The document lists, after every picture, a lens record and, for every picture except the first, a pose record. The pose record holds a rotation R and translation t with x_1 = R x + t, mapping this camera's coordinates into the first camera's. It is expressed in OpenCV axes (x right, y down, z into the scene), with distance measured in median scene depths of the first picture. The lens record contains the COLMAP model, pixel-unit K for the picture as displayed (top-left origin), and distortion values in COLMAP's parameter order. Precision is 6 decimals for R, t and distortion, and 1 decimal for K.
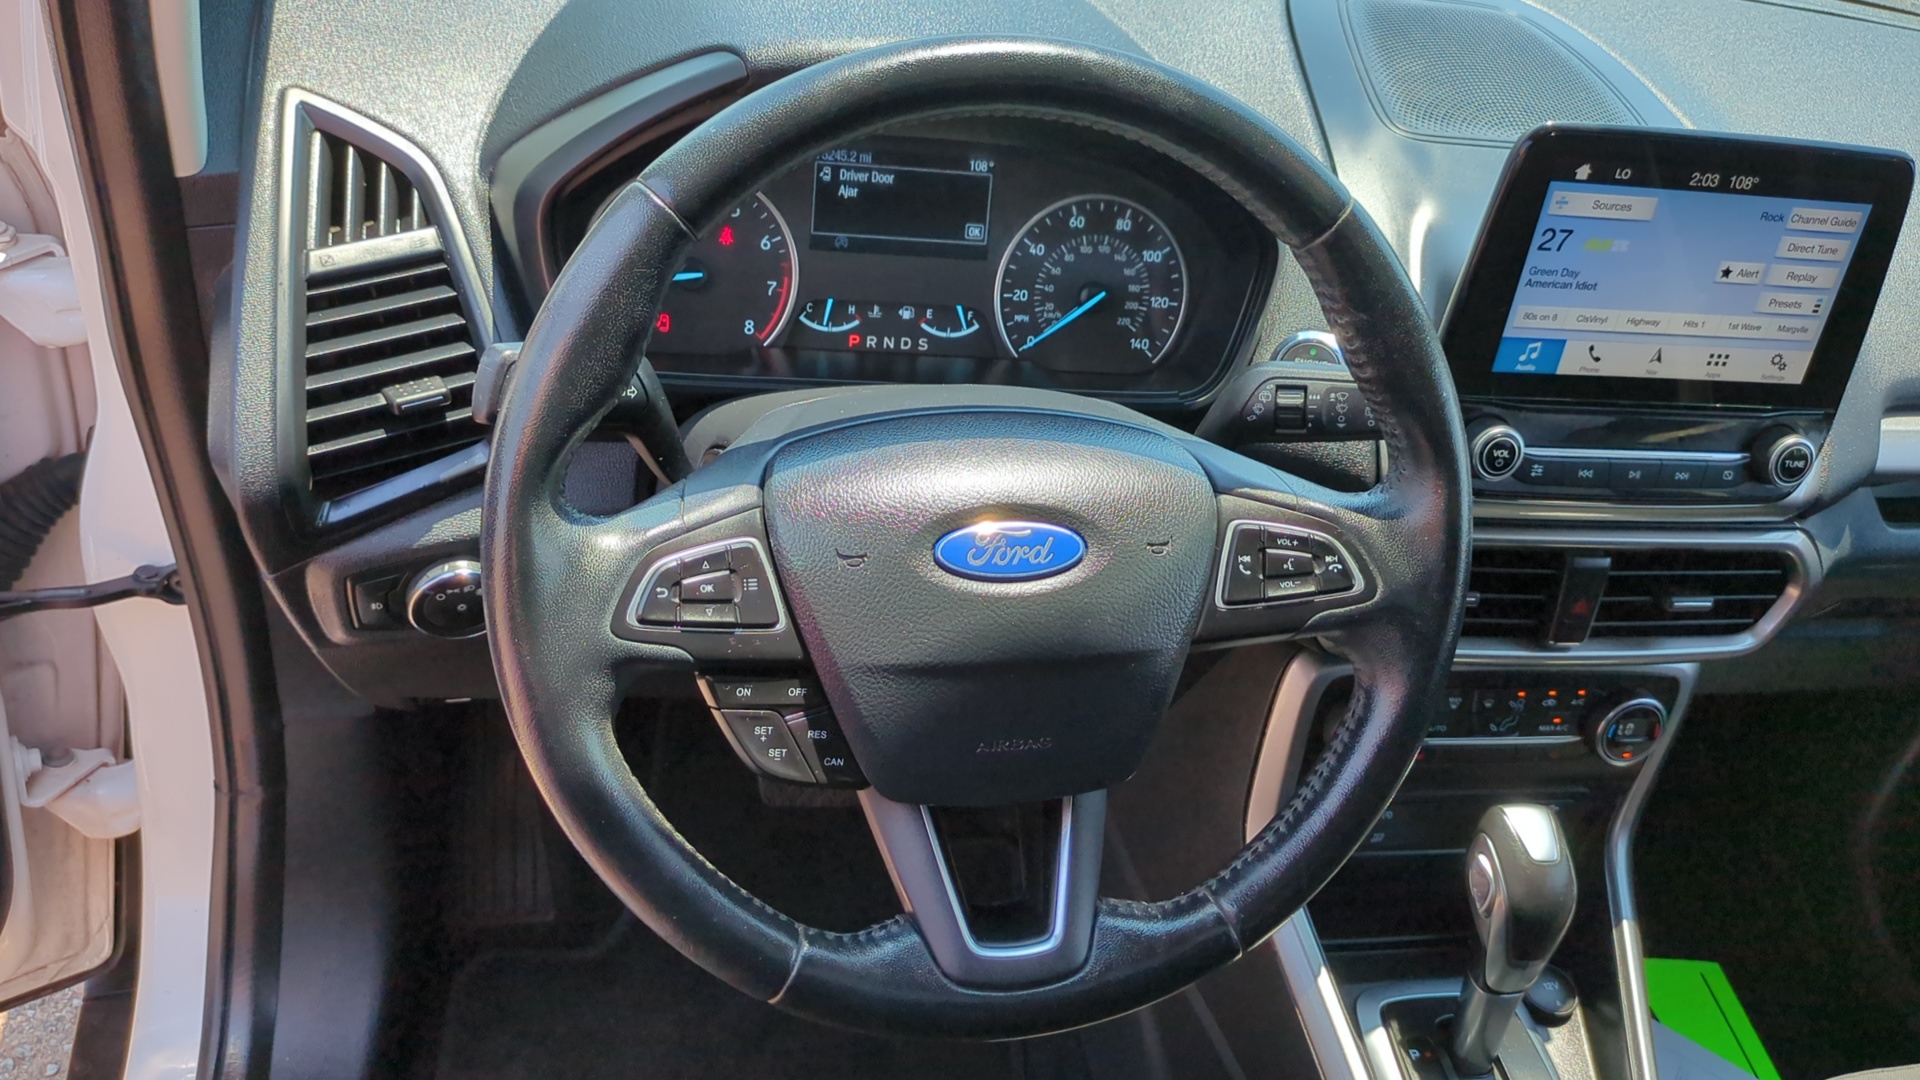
lens RADIAL K [[1642.4, 0, 971.4], [0, 1642.4, 529.7], [0, 0, 1]] dist [0.064375, -0.094079]
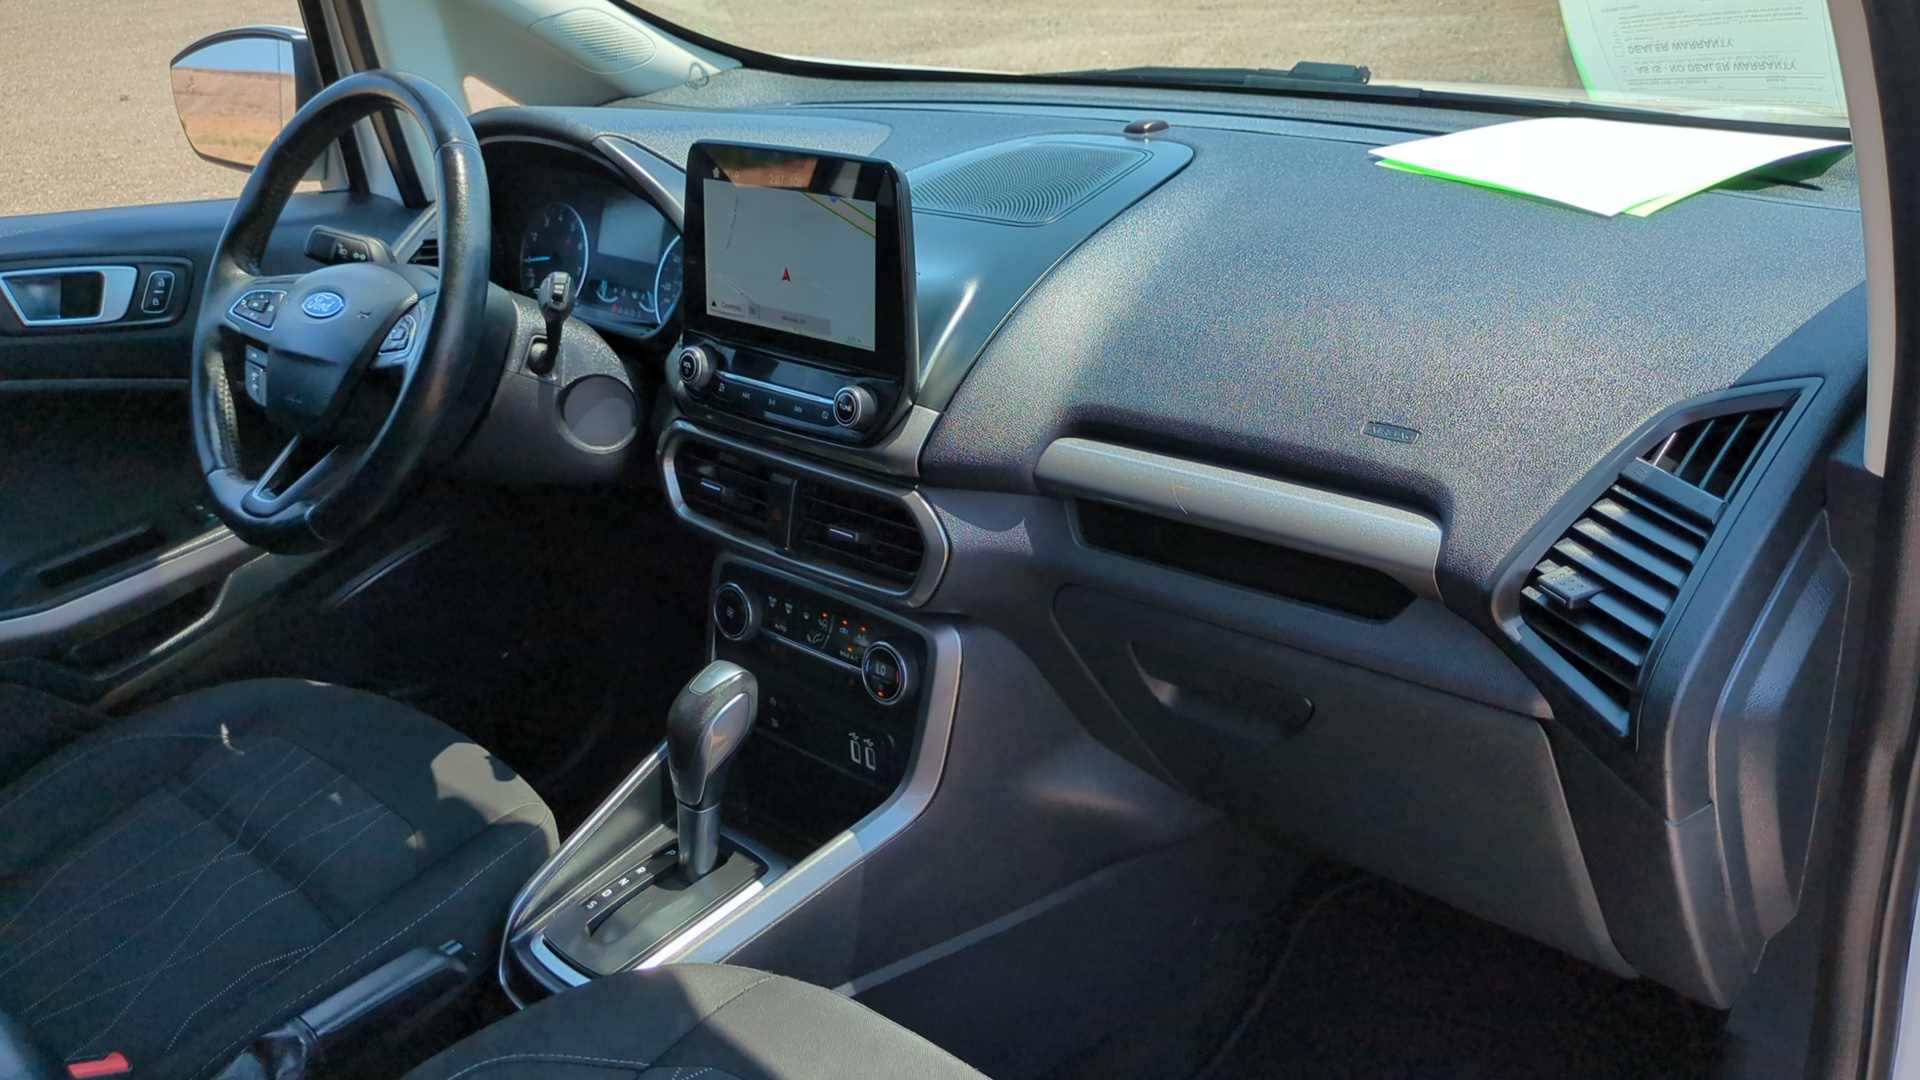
lens RADIAL K [[1642.4, 0, 984.7], [0, 1642.4, 532.3], [0, 0, 1]] dist [0.064375, -0.094079]
pose [[0.566372, 0.128639, -0.814048, 1.682104], [-0.353915, 0.929994, -0.099275, 0.144322], [0.744289, 0.344330, 0.572250, 0.410173]]
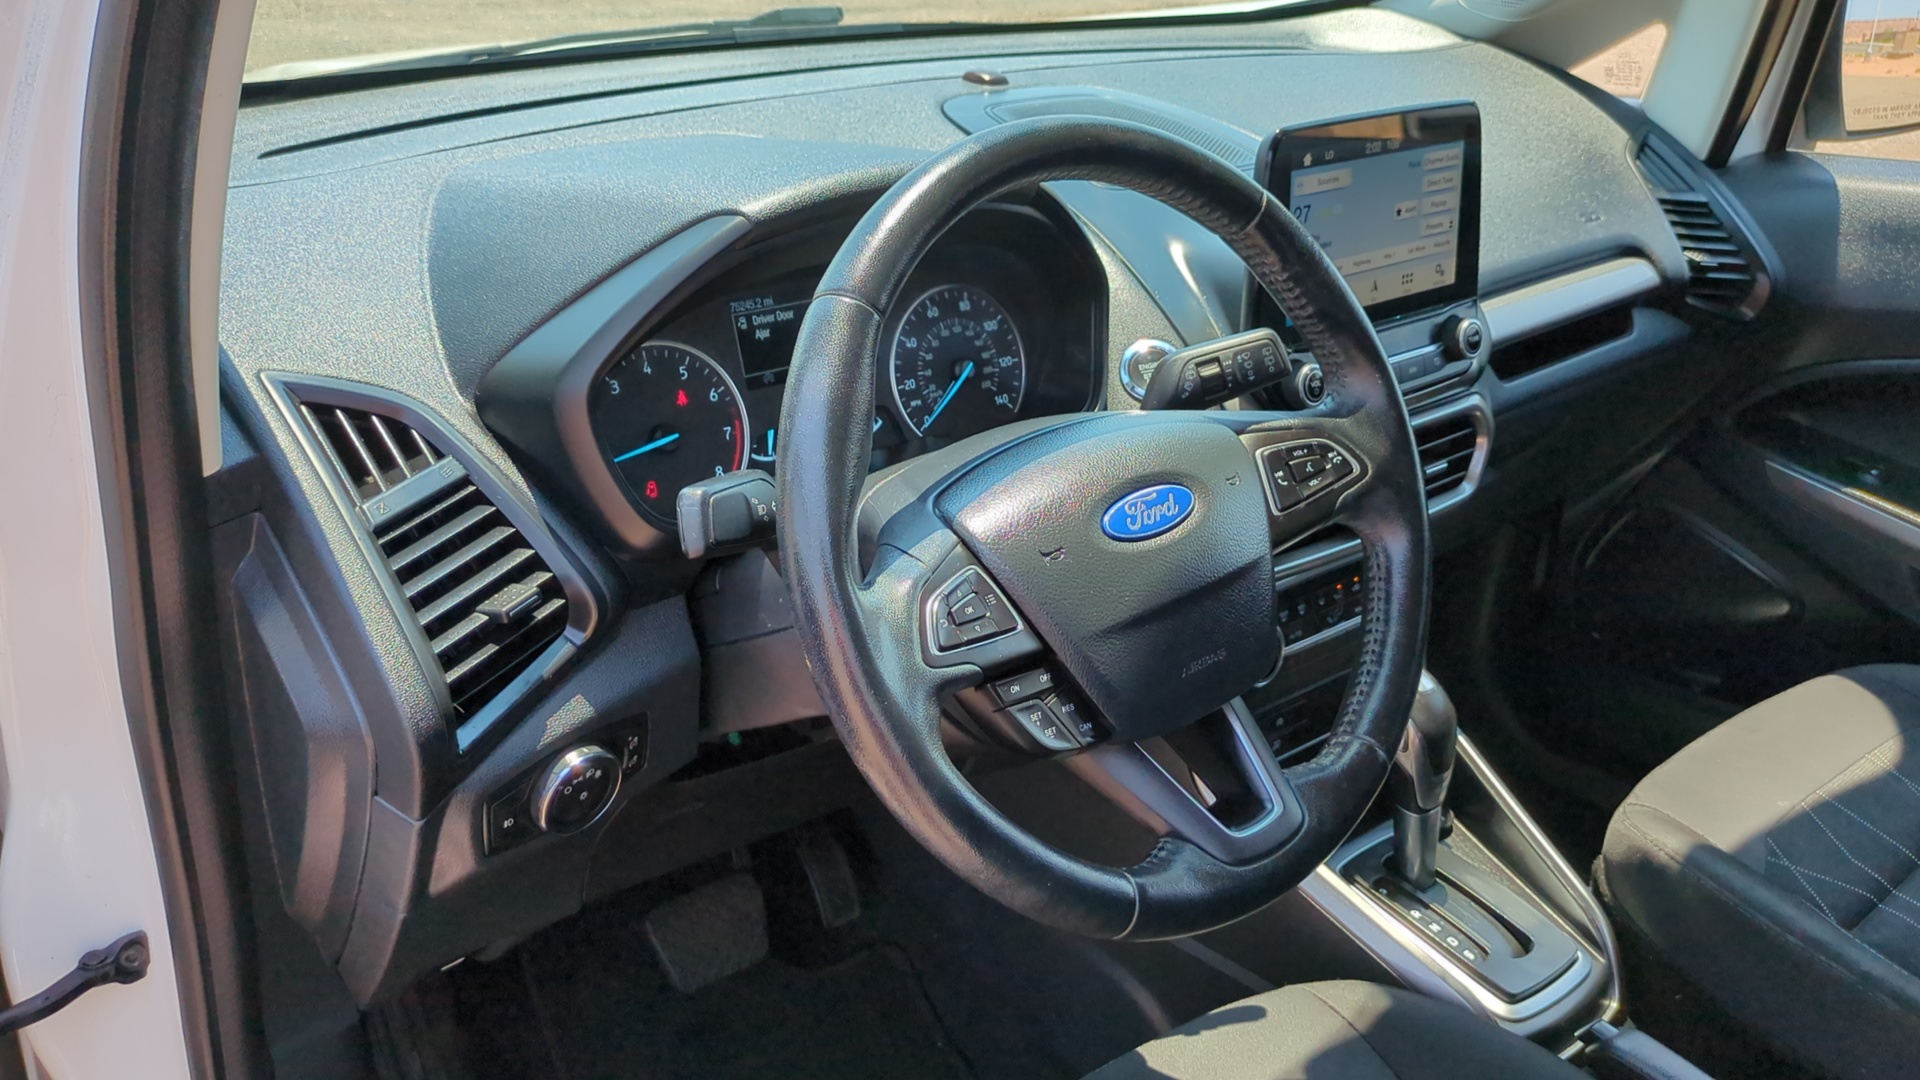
lens RADIAL K [[1642.4, 0, 971.7], [0, 1642.4, 534.1], [0, 0, 1]] dist [0.064375, -0.094079]
pose [[0.870676, -0.311083, 0.380987, -0.435330], [0.356703, 0.932677, -0.053631, 0.035900], [-0.338654, 0.182594, 0.923024, -0.068479]]
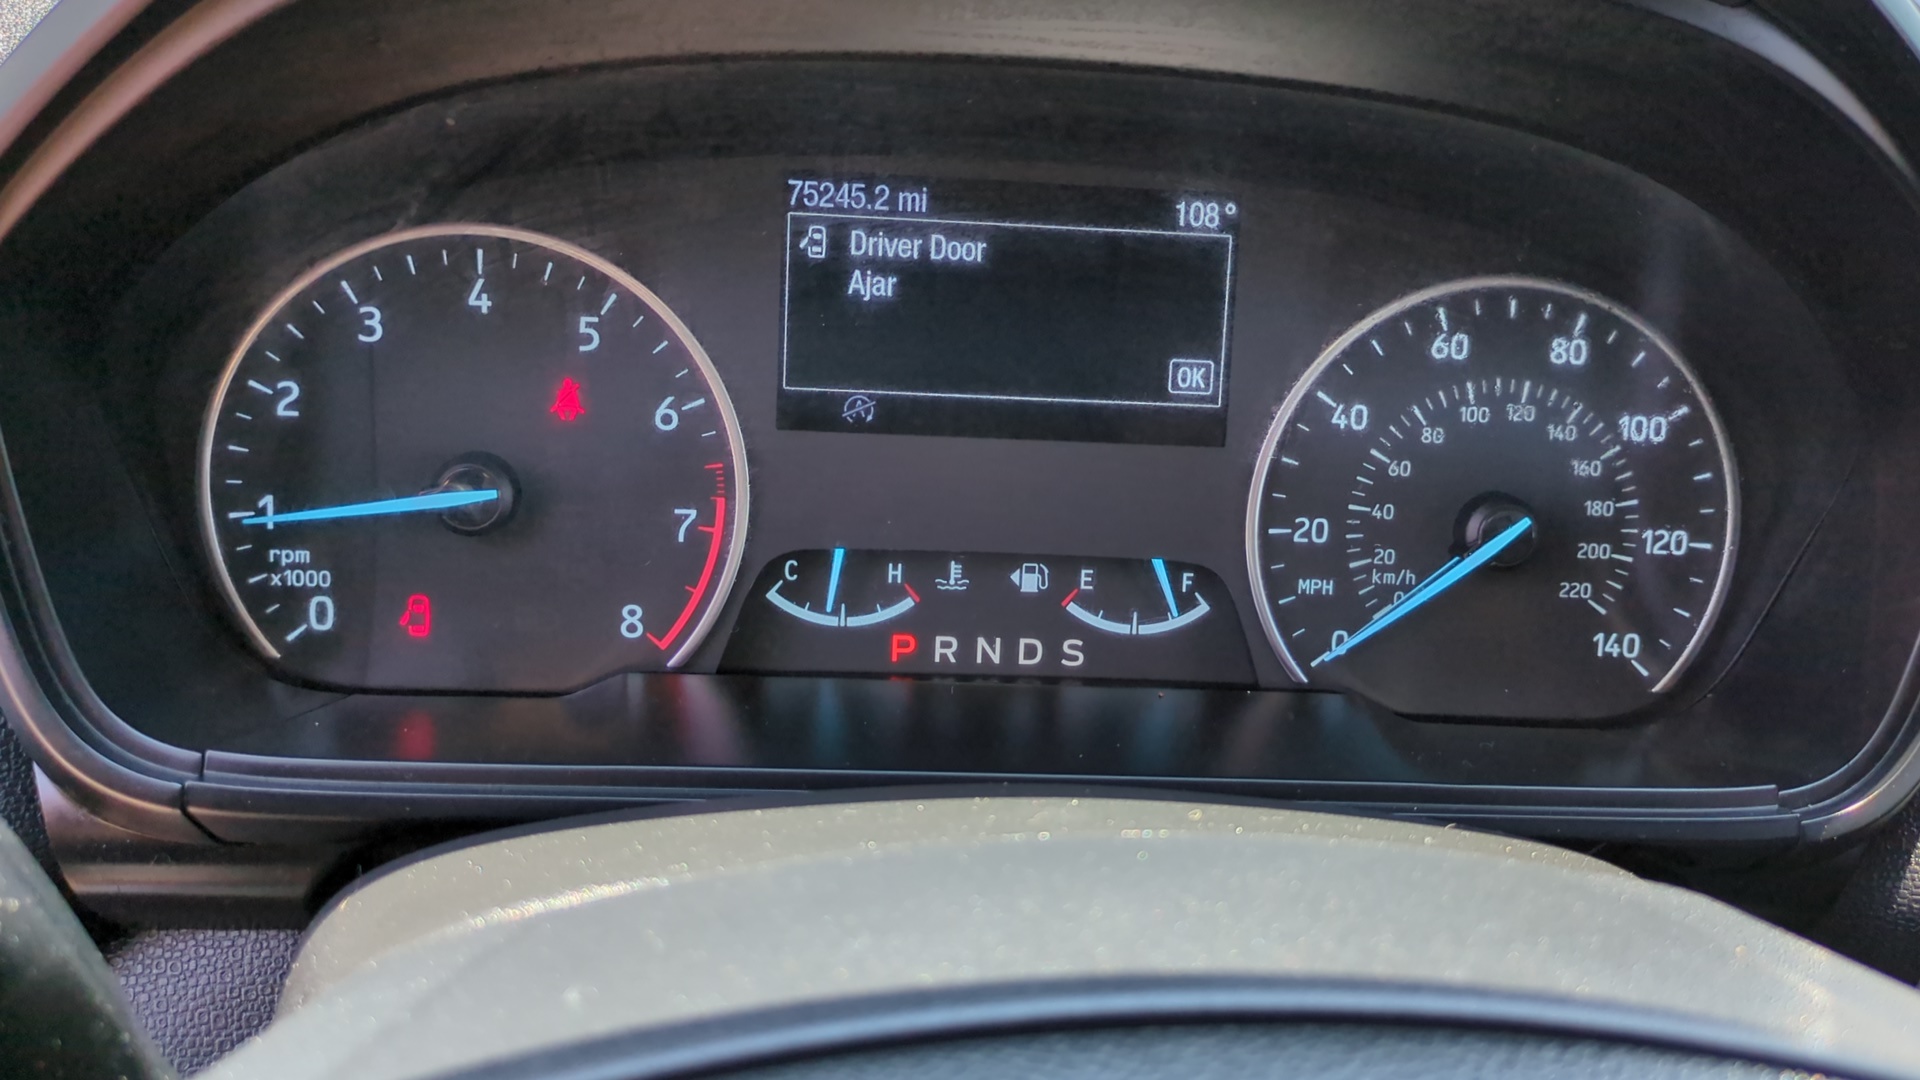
lens RADIAL K [[1610.9, 0, 979.3], [0, 1610.9, 542.7], [0, 0, 1]] dist [0.037980, -0.024399]
pose [[0.987742, -0.022411, -0.154475, 0.011280], [-0.001829, 0.987910, -0.155020, -0.083752], [0.156082, 0.153402, 0.975759, 0.645509]]
